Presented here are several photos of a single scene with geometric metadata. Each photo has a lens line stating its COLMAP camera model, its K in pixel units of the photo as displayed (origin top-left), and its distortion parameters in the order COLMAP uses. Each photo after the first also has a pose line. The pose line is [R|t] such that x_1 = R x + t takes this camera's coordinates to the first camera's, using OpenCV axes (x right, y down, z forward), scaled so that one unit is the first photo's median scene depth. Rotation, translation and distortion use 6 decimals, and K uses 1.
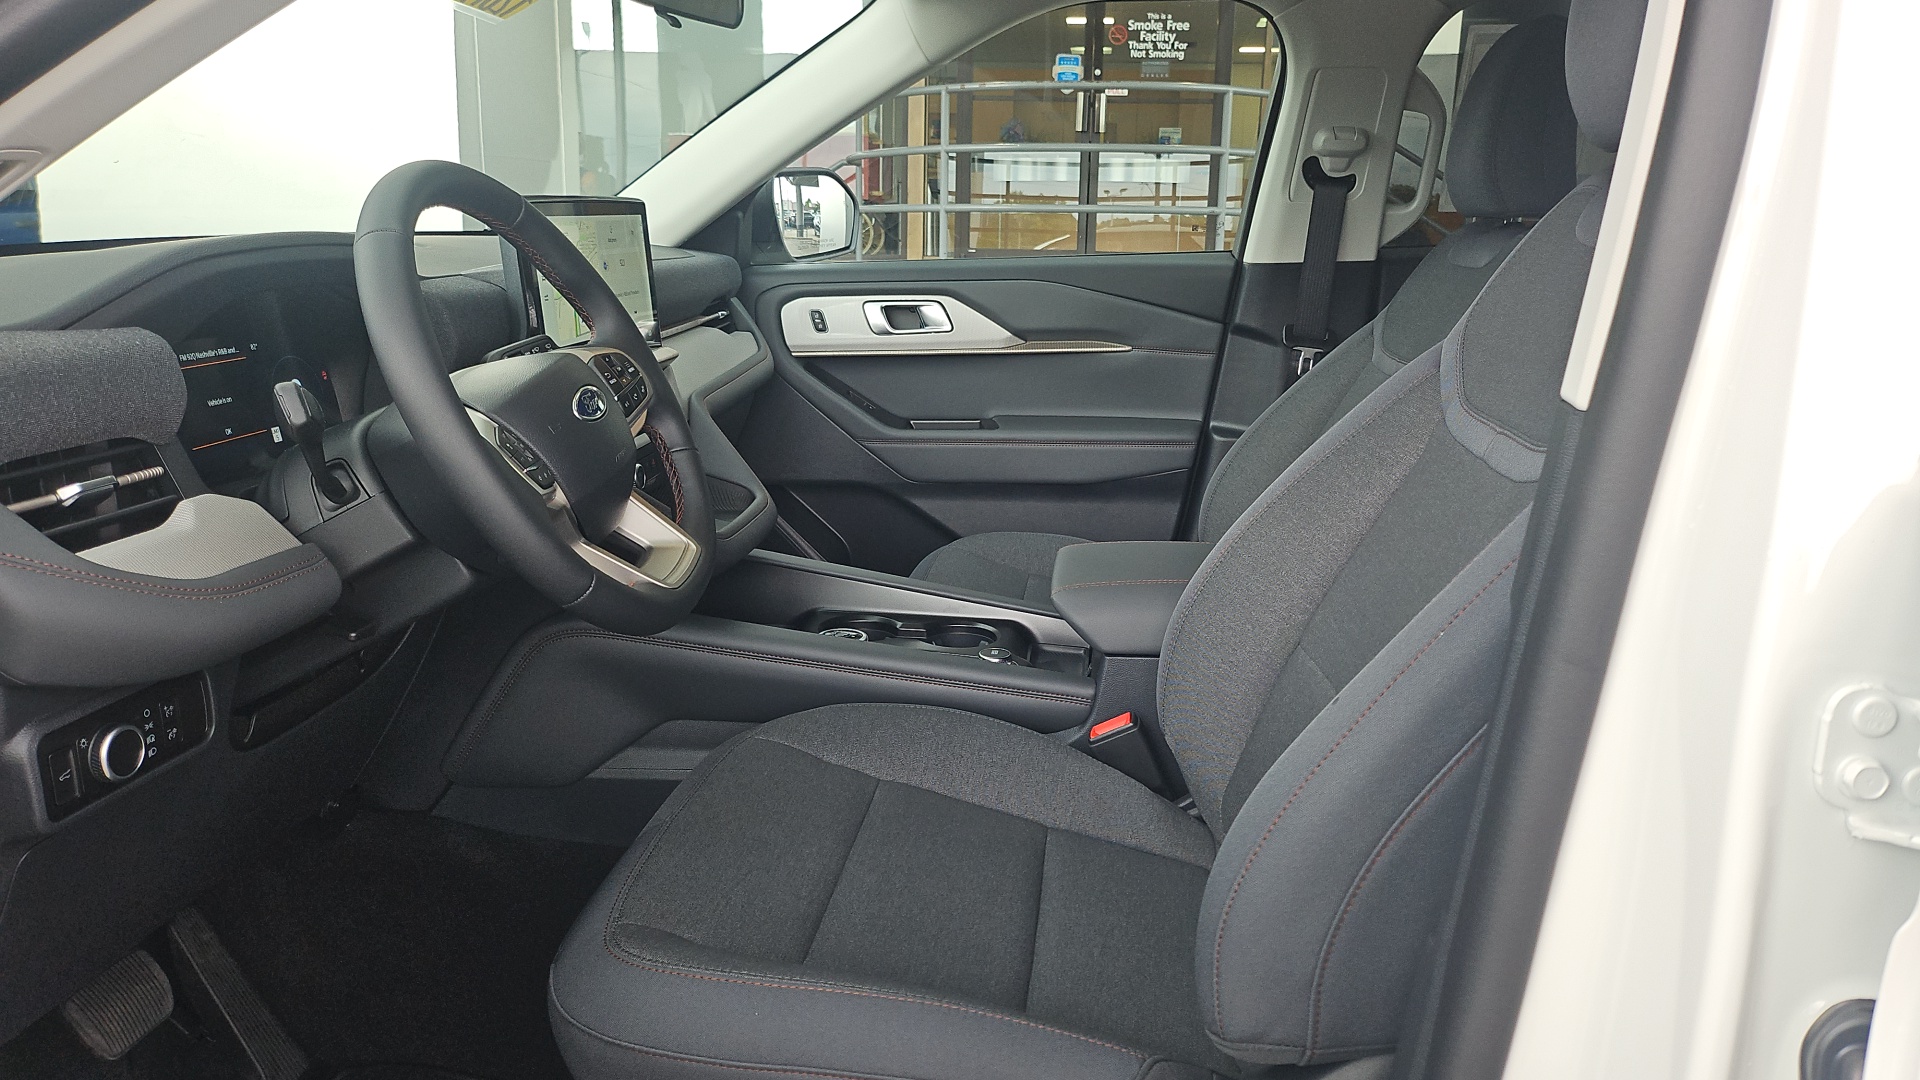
lens RADIAL K [[1376.5, 0, 980.4], [0, 1376.5, 524.7], [0, 0, 1]] dist [0.062752, -0.069503]
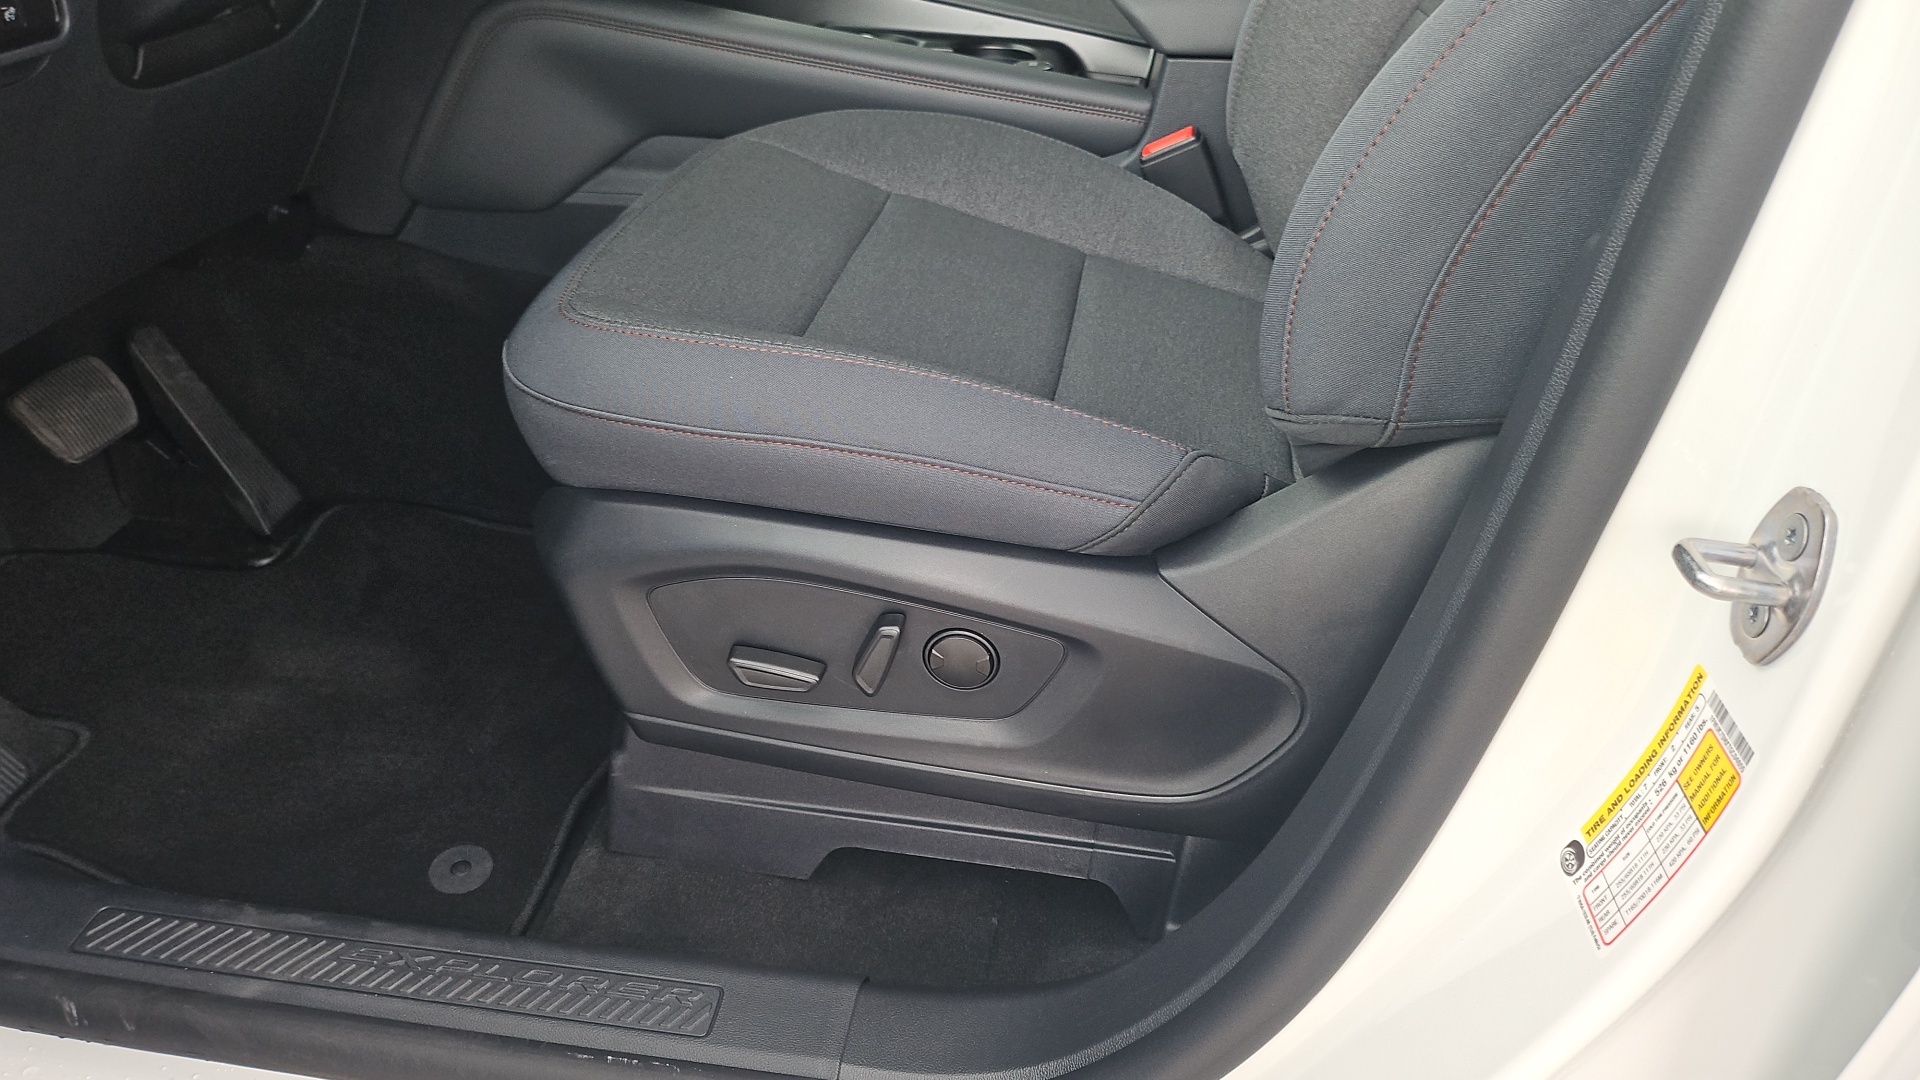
lens RADIAL K [[1376.5, 0, 931.2], [0, 1376.5, 566.1], [0, 0, 1]] dist [0.062752, -0.069503]
pose [[0.997655, 0.035666, -0.058419, 0.009711], [-0.015363, 0.948412, 0.316669, 0.132039], [0.066700, -0.315029, 0.946735, 0.117427]]
